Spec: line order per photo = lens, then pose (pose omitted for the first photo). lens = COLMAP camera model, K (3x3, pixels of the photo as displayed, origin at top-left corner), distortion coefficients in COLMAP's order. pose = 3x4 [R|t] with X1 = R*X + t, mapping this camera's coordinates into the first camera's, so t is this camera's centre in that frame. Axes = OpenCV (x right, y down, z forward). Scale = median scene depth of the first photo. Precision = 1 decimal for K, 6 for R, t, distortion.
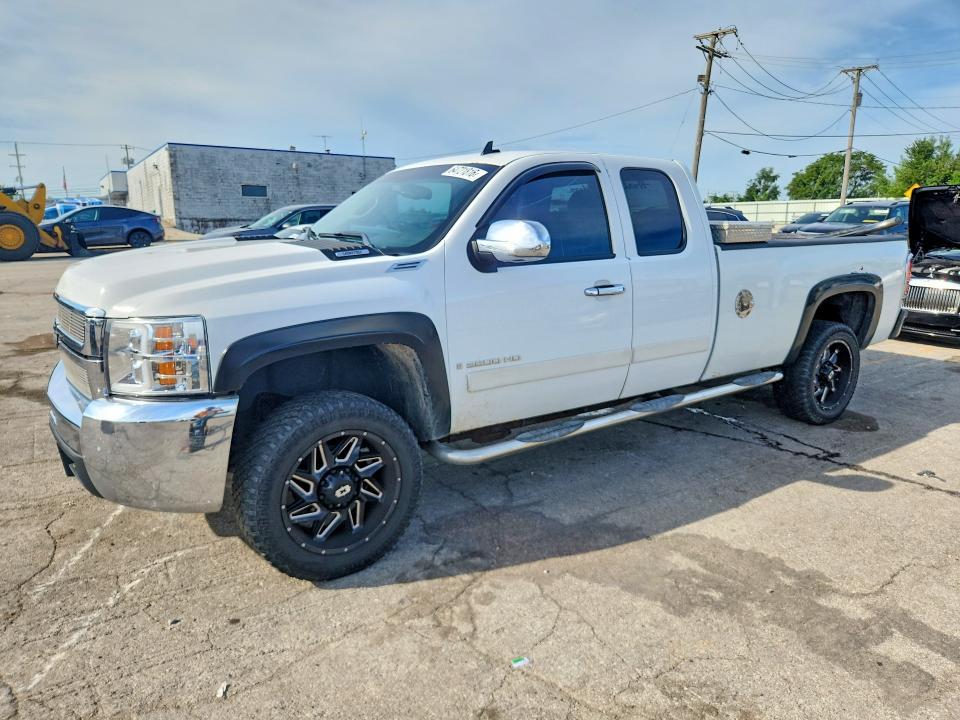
lens RADIAL K [[681.2, 0, 480.3], [0, 681.2, 360.7], [0, 0, 1]] dist [0.001101, -0.008026]
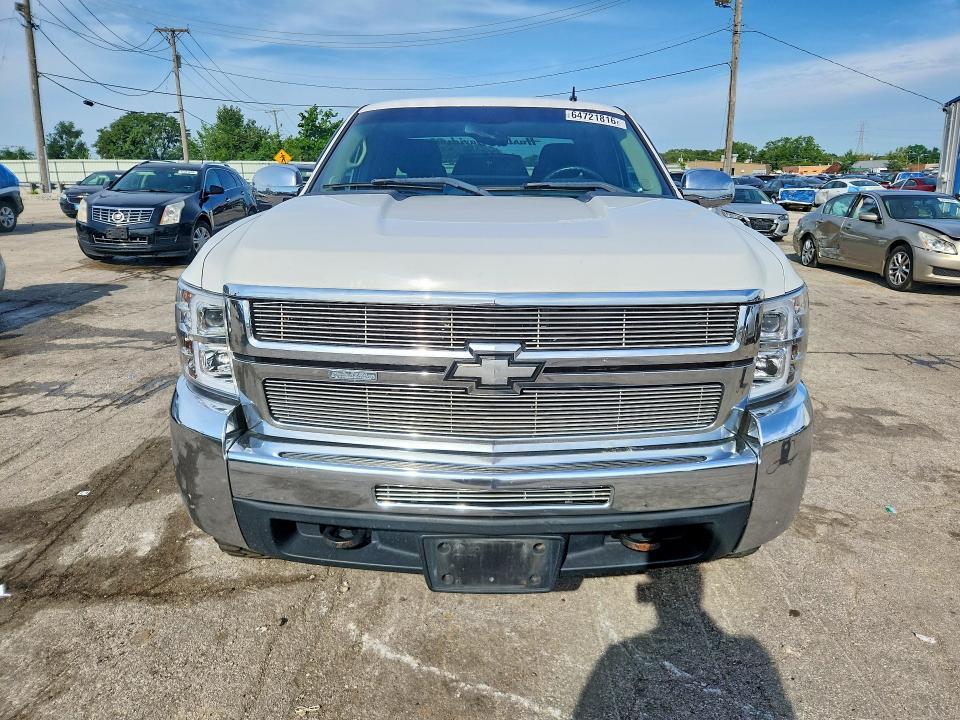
lens RADIAL K [[681.2, 0, 478.8], [0, 681.2, 356.7], [0, 0, 1]] dist [0.001101, -0.008026]
pose [[0.542006, -0.196635, 0.817046, -0.088094], [0.157314, 0.978794, 0.131205, -0.009489], [-0.825519, 0.057419, 0.561445, 0.057193]]
